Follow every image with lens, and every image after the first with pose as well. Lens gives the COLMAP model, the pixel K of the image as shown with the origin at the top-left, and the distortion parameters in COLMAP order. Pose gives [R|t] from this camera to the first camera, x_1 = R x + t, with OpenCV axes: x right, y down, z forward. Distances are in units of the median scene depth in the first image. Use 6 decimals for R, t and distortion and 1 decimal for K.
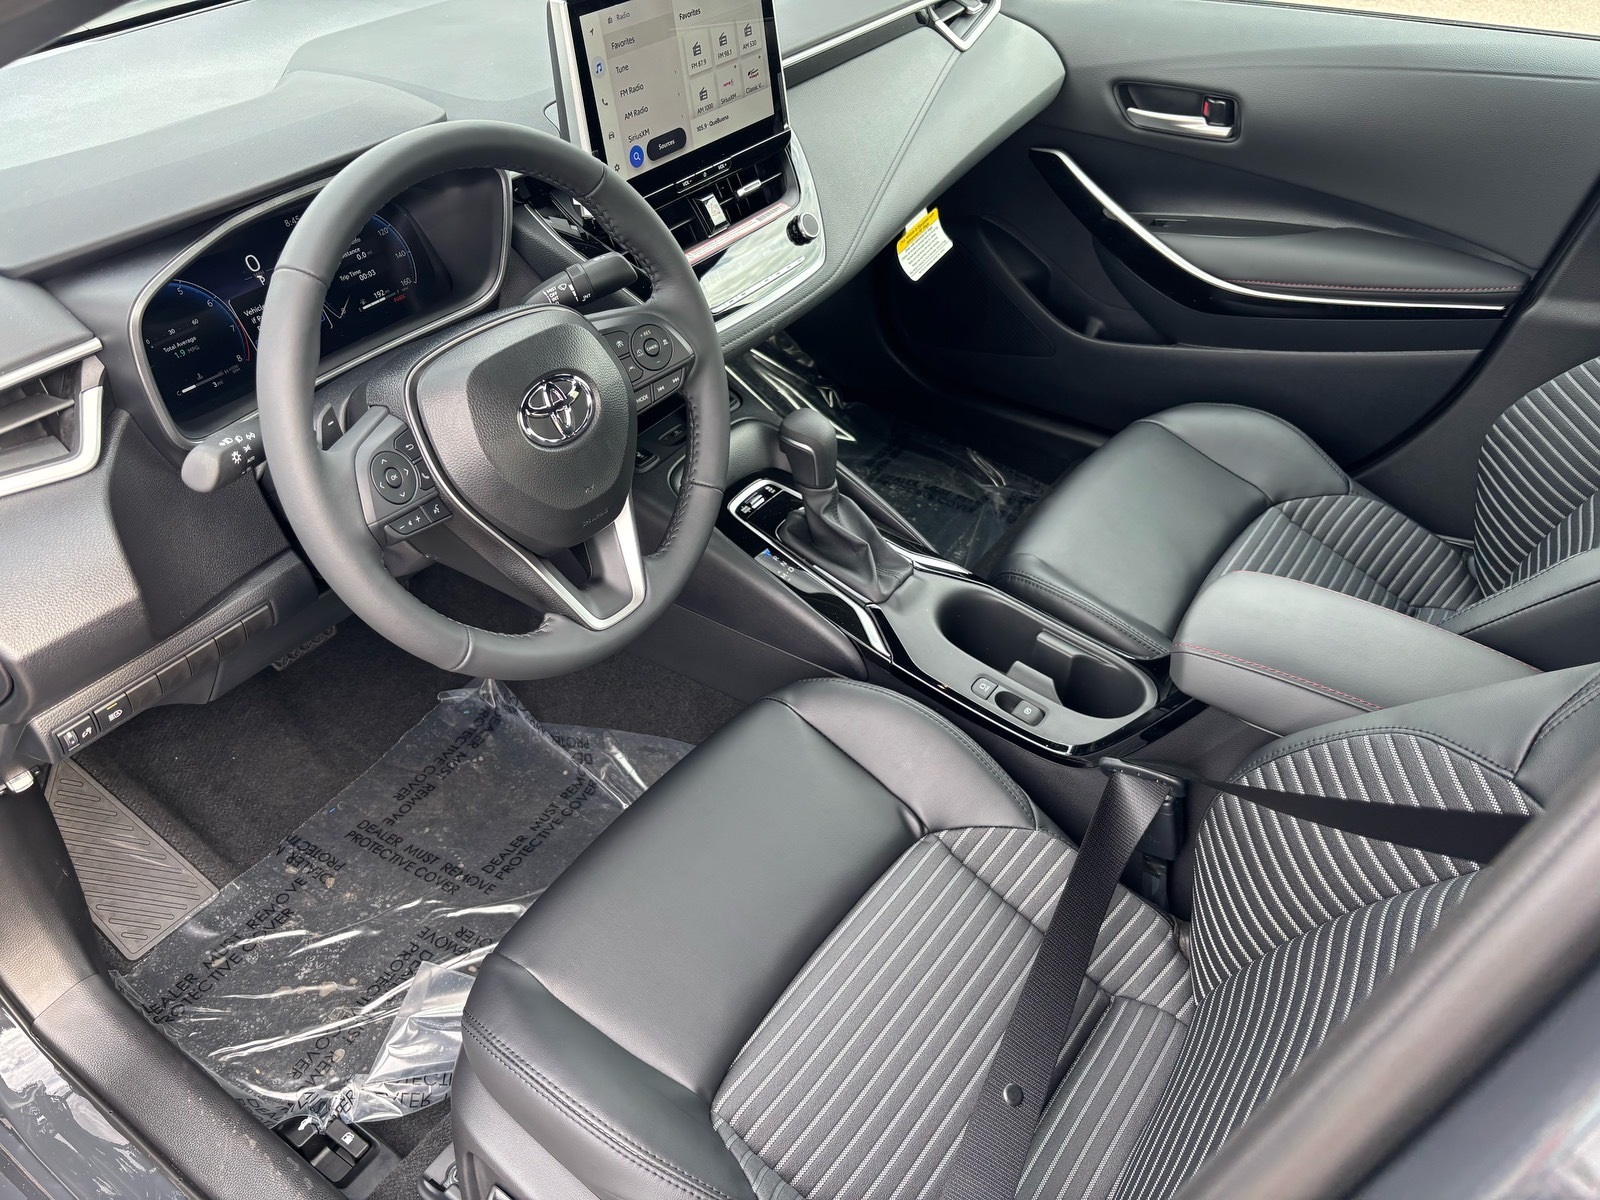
lens RADIAL K [[1257.7, 0, 800.0], [0, 1257.7, 600.0], [0, 0, 1]] dist [0.000574, 0.006032]
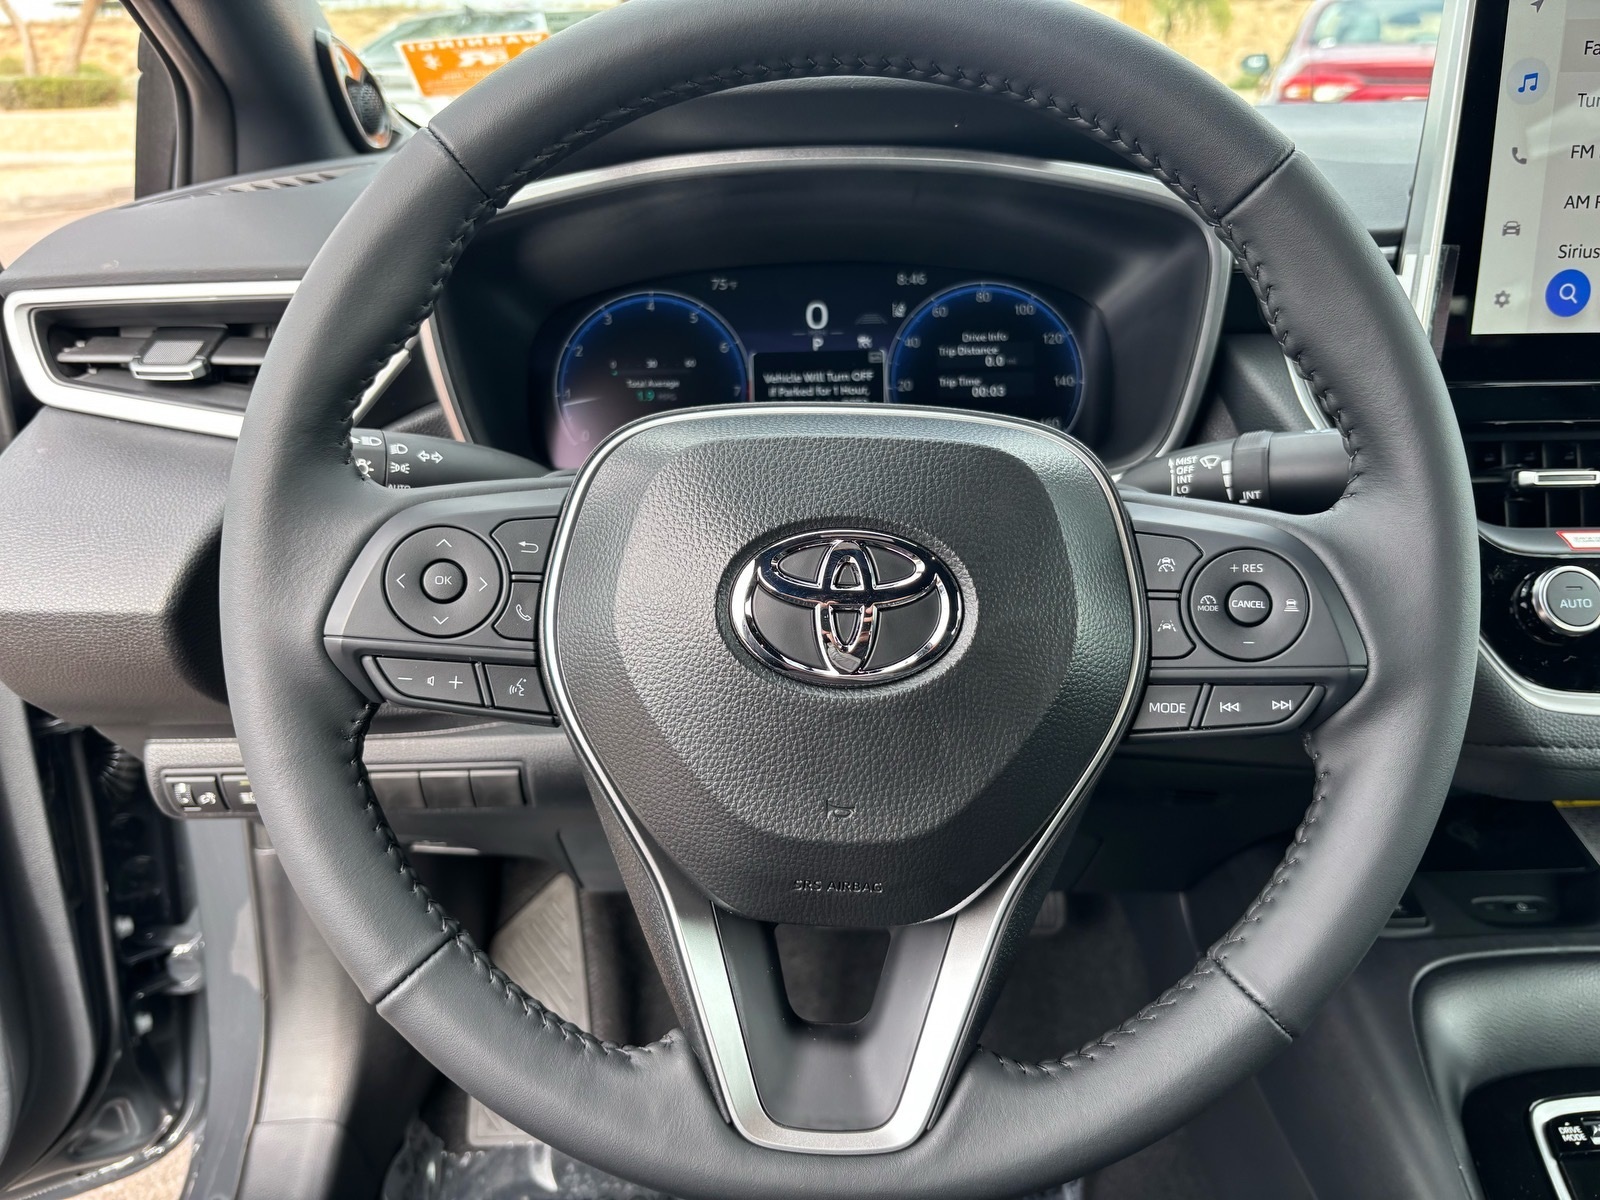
lens RADIAL K [[1216.7, 0, 792.9], [0, 1216.7, 596.5], [0, 0, 1]] dist [-0.008539, 0.000387]
pose [[0.572973, 0.304181, -0.761036, 0.073145], [-0.495542, 0.868192, -0.026076, -0.101259], [0.652794, 0.392066, 0.648185, 0.548191]]
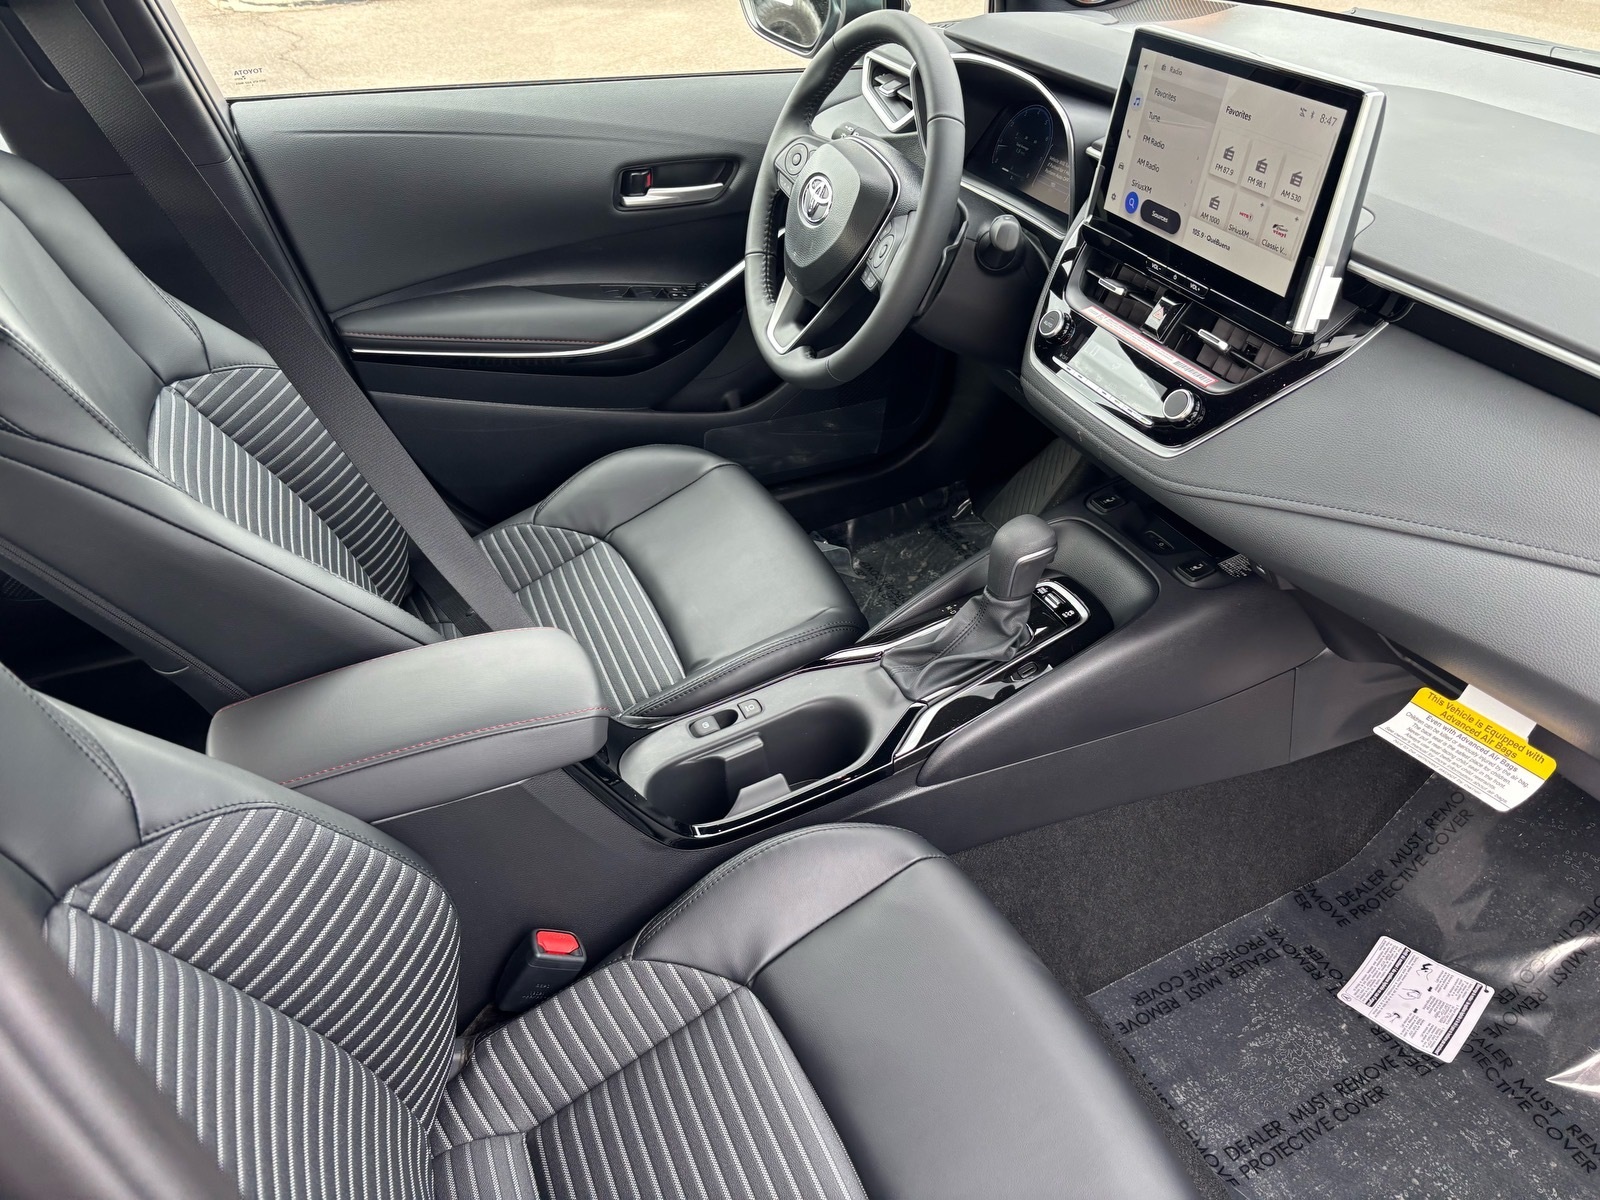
lens RADIAL K [[1216.7, 0, 792.9], [0, 1216.7, 596.5], [0, 0, 1]] dist [-0.008539, 0.000387]
pose [[-0.532566, 0.490557, -0.689730, 0.800167], [-0.519268, 0.454151, 0.723952, -0.736001], [0.668382, 0.743707, 0.012865, 0.991830]]
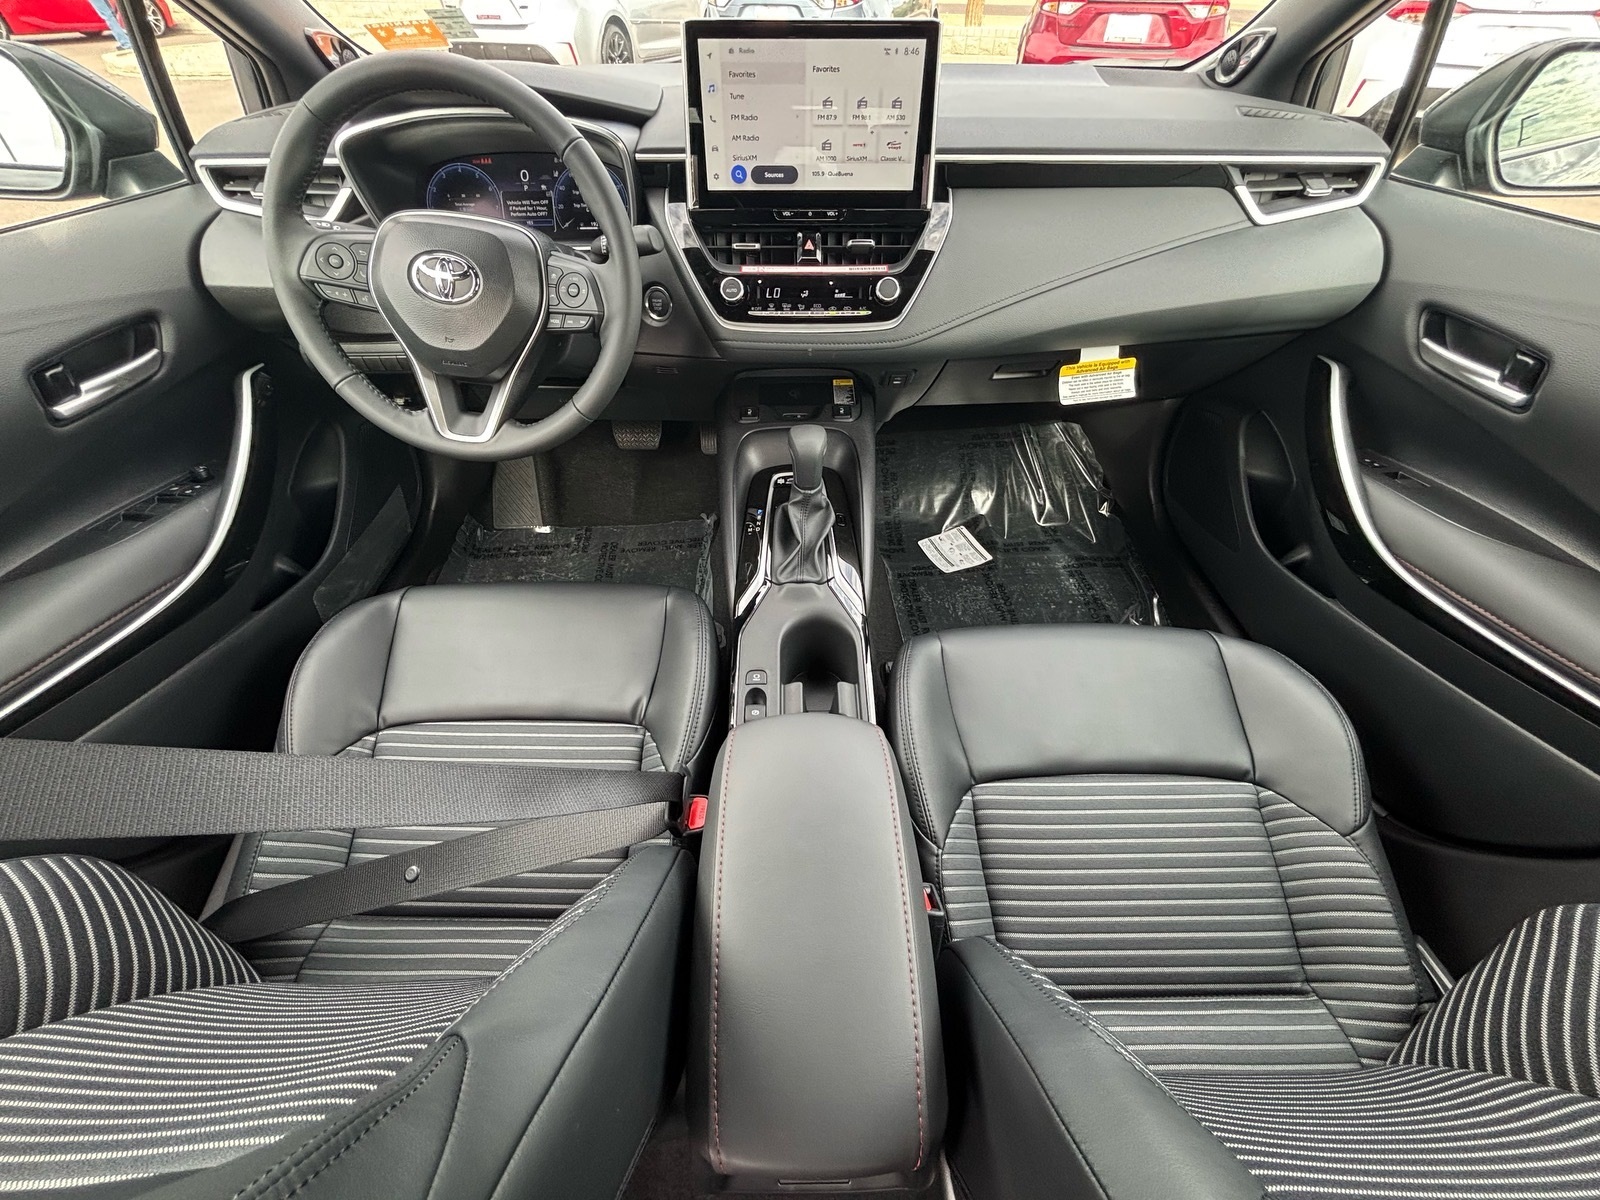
lens RADIAL K [[656.8, 0, 796.8], [0, 656.8, 590.8], [0, 0, 1]] dist [-0.005127, 0.000308]
pose [[0.581445, 0.556923, -0.593093, 0.528300], [-0.509173, 0.817668, 0.268629, -0.201544], [0.634558, 0.145794, 0.758999, 0.554231]]
